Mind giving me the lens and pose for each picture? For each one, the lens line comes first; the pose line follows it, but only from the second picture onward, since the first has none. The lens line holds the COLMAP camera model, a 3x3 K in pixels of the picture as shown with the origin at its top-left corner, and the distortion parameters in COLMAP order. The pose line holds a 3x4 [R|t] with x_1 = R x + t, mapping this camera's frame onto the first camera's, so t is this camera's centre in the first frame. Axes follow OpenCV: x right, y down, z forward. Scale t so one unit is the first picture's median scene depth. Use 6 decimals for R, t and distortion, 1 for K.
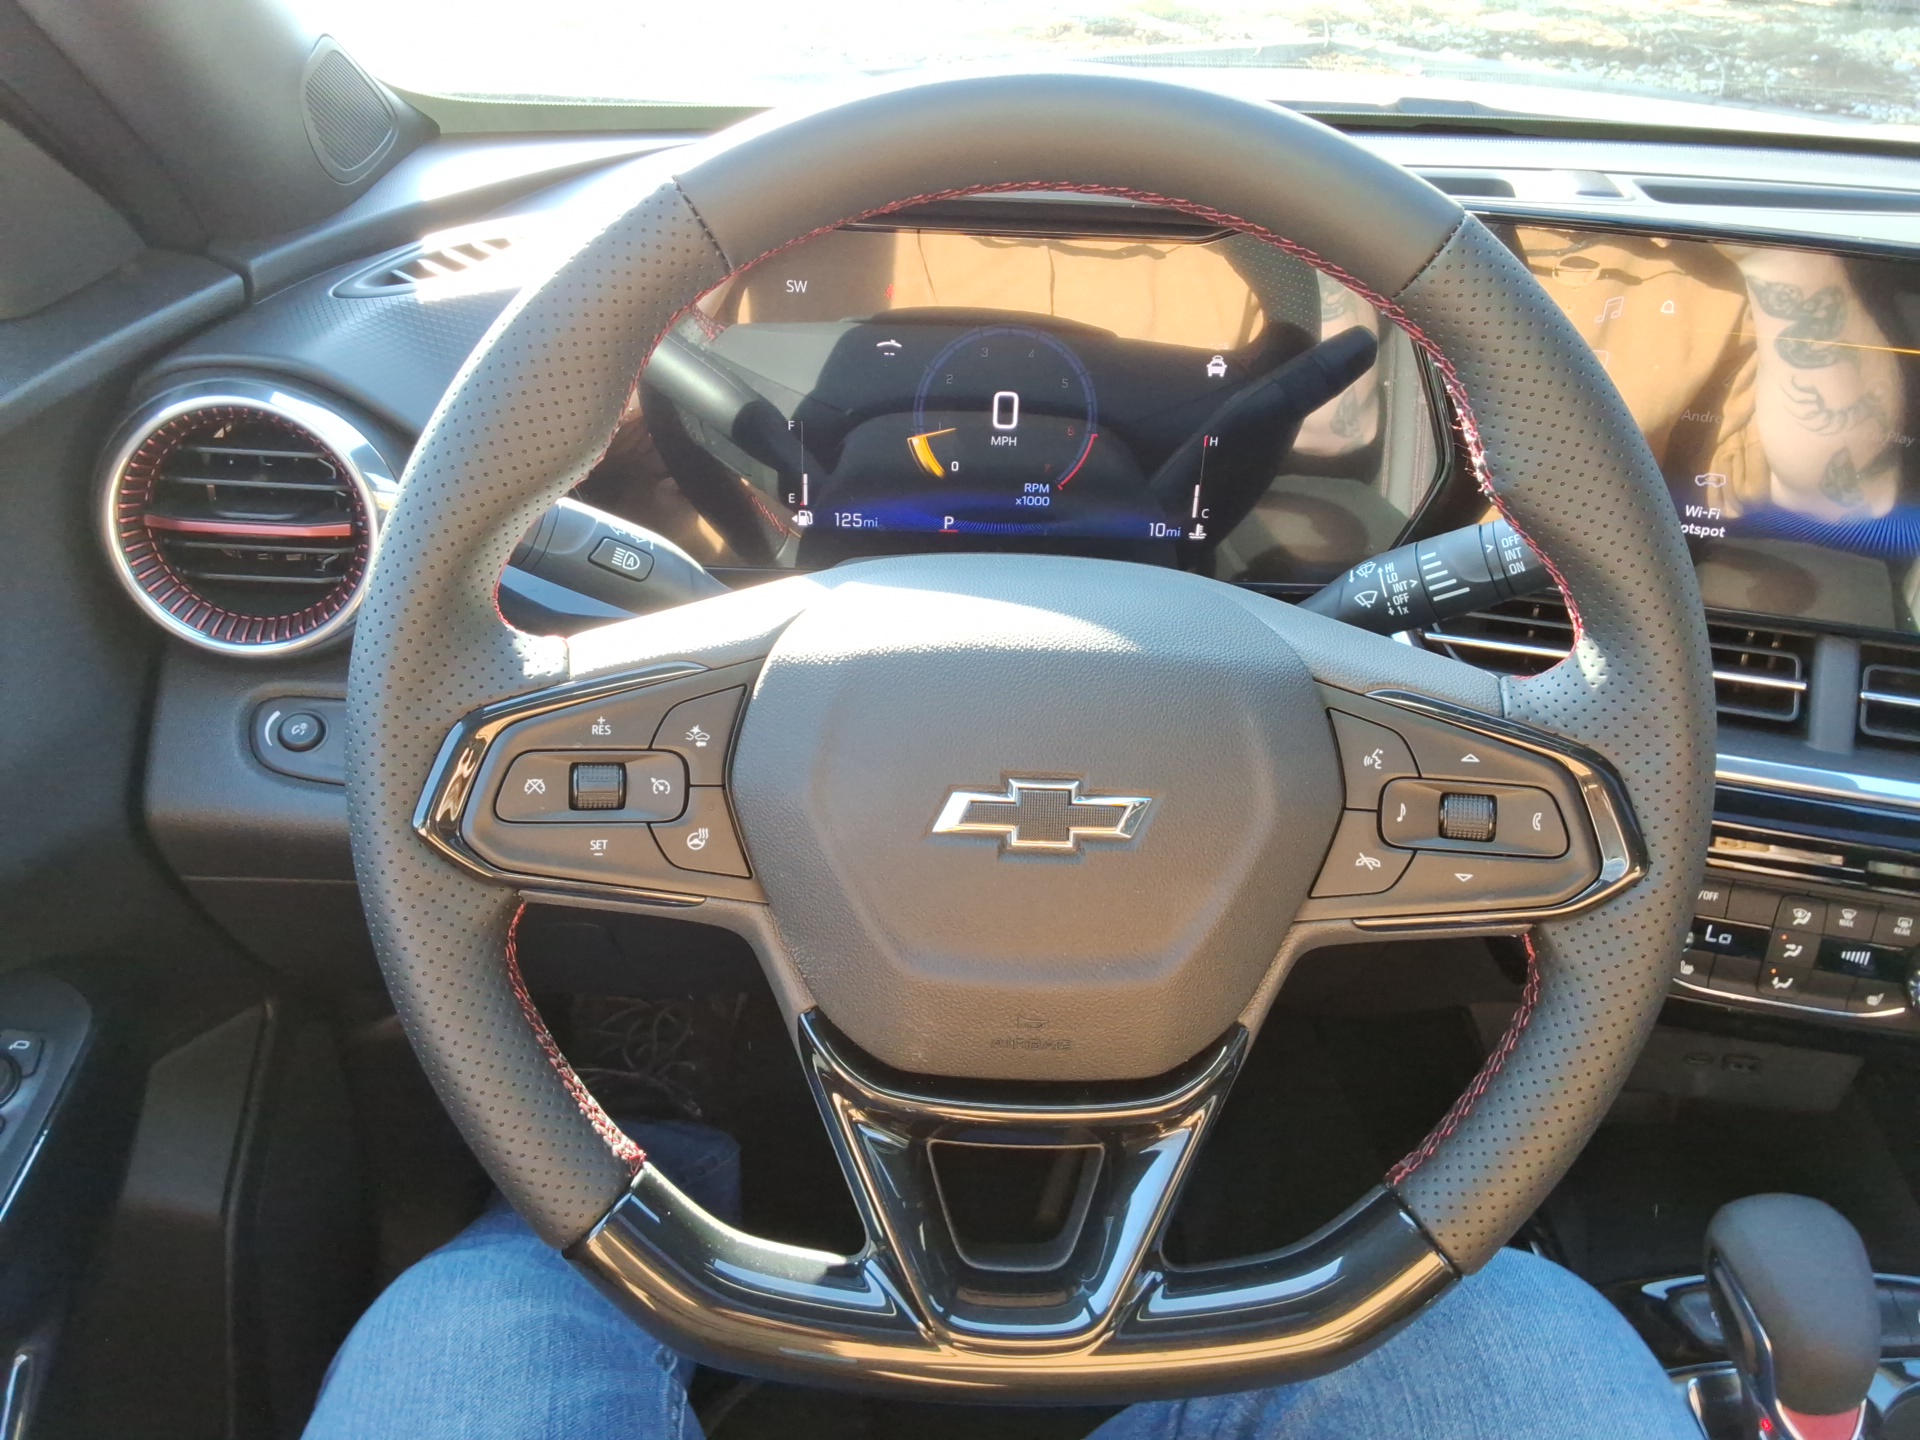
lens RADIAL K [[1564.2, 0, 986.8], [0, 1564.2, 719.8], [0, 0, 1]] dist [0.118572, -0.209874]
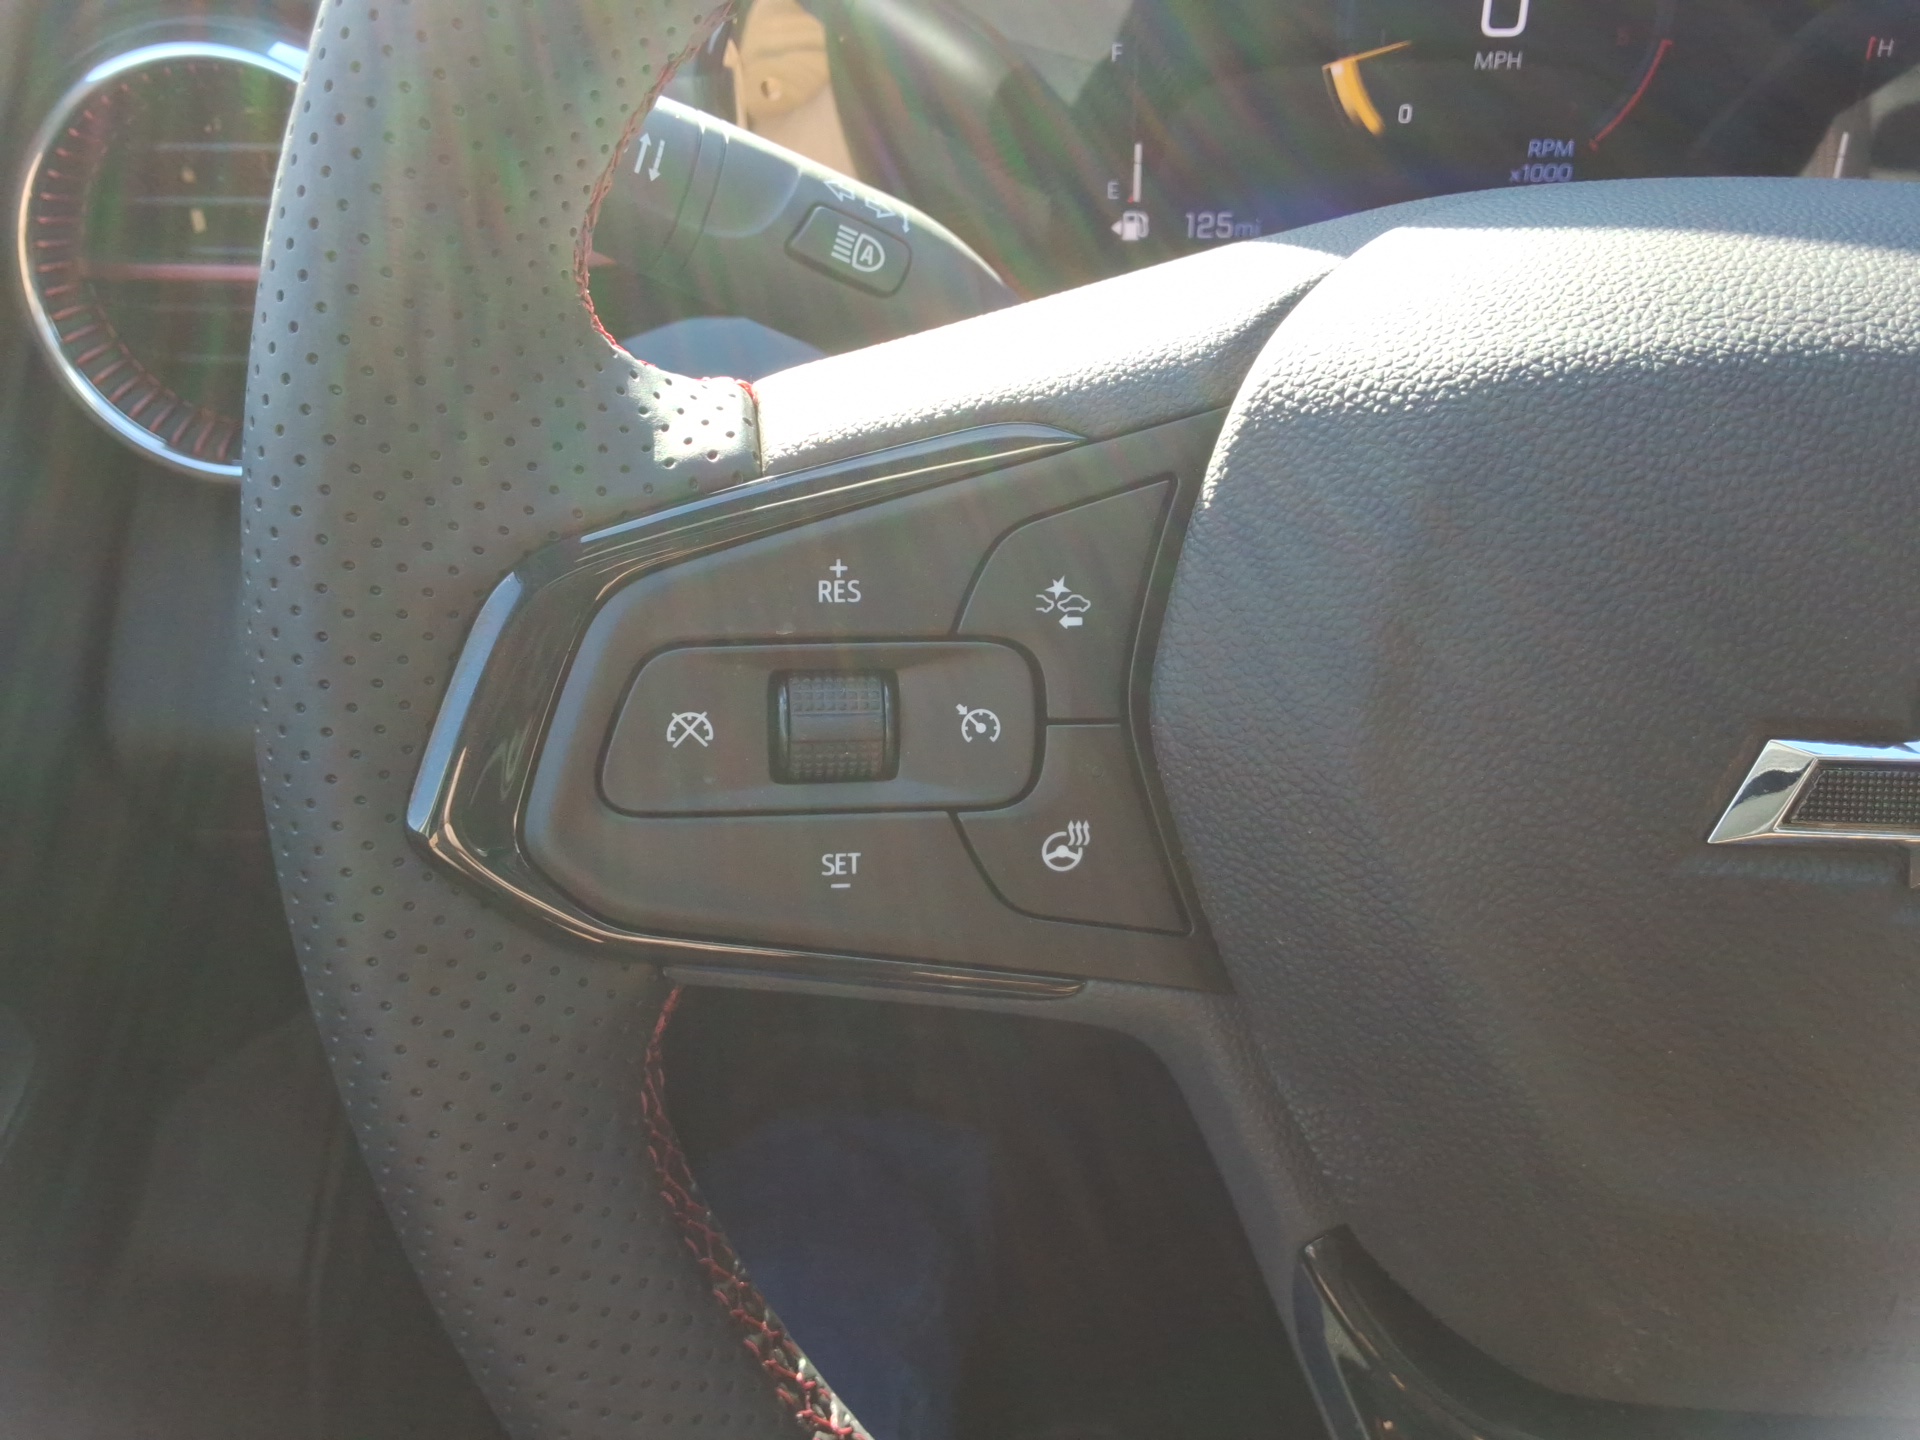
lens RADIAL K [[1564.2, 0, 986.8], [0, 1564.2, 719.8], [0, 0, 1]] dist [0.118572, -0.209874]
pose [[0.994005, -0.007543, -0.109071, -0.154354], [0.017002, 0.996145, 0.086058, 0.005070], [0.108001, -0.087396, 0.990302, 0.565050]]
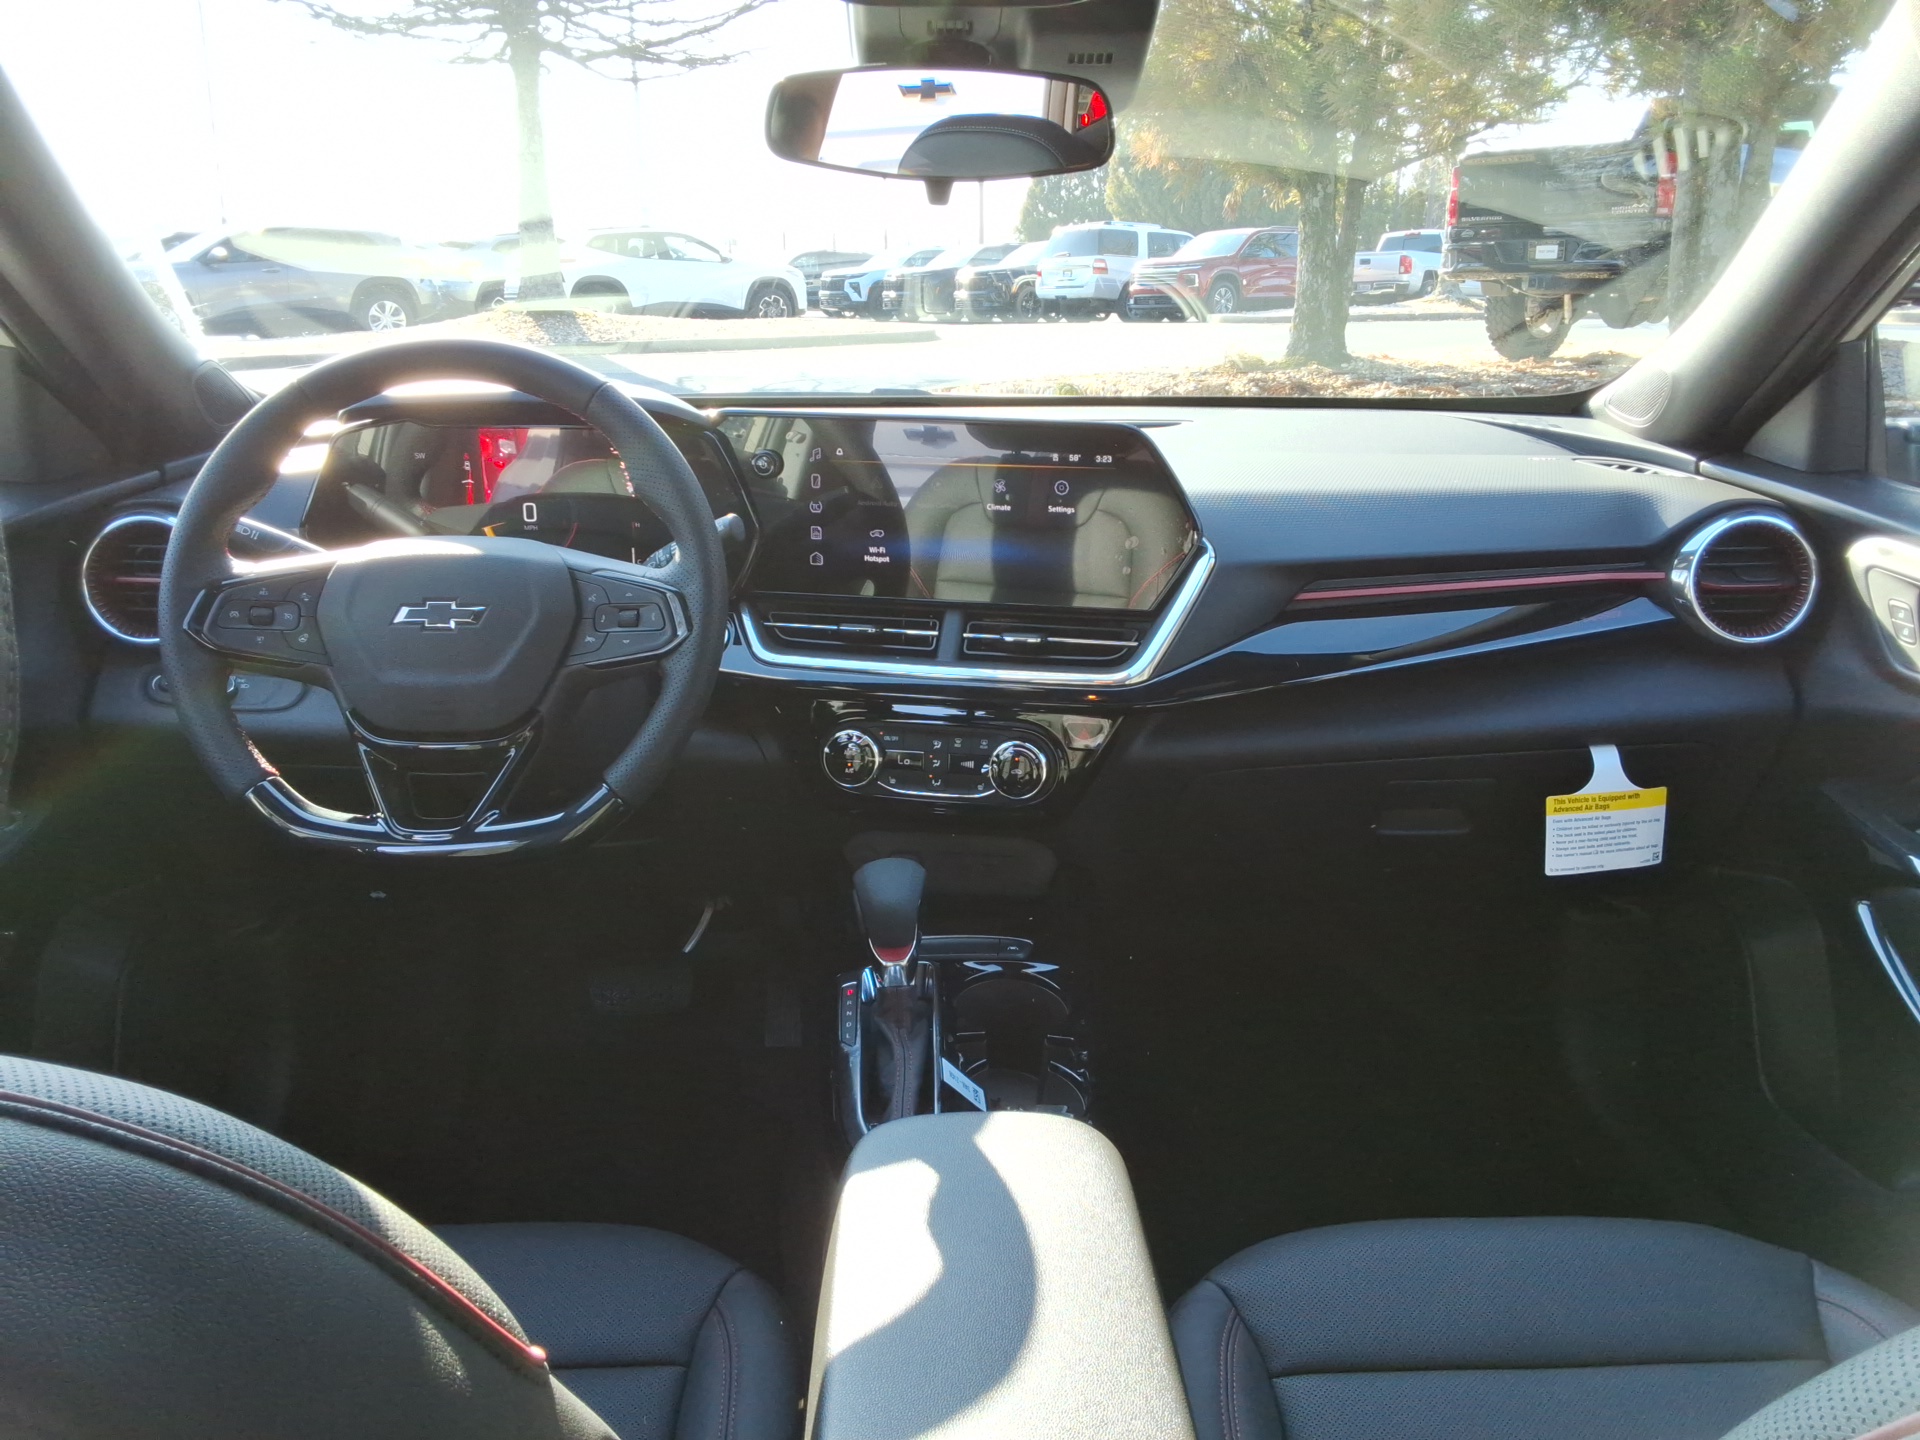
lens RADIAL K [[1564.2, 0, 986.8], [0, 1564.2, 719.8], [0, 0, 1]] dist [0.118572, -0.209874]
pose [[0.999025, -0.043663, -0.006573, 0.848458], [0.041130, 0.974369, -0.221162, 0.757622], [0.016061, 0.220676, 0.975215, -1.289370]]
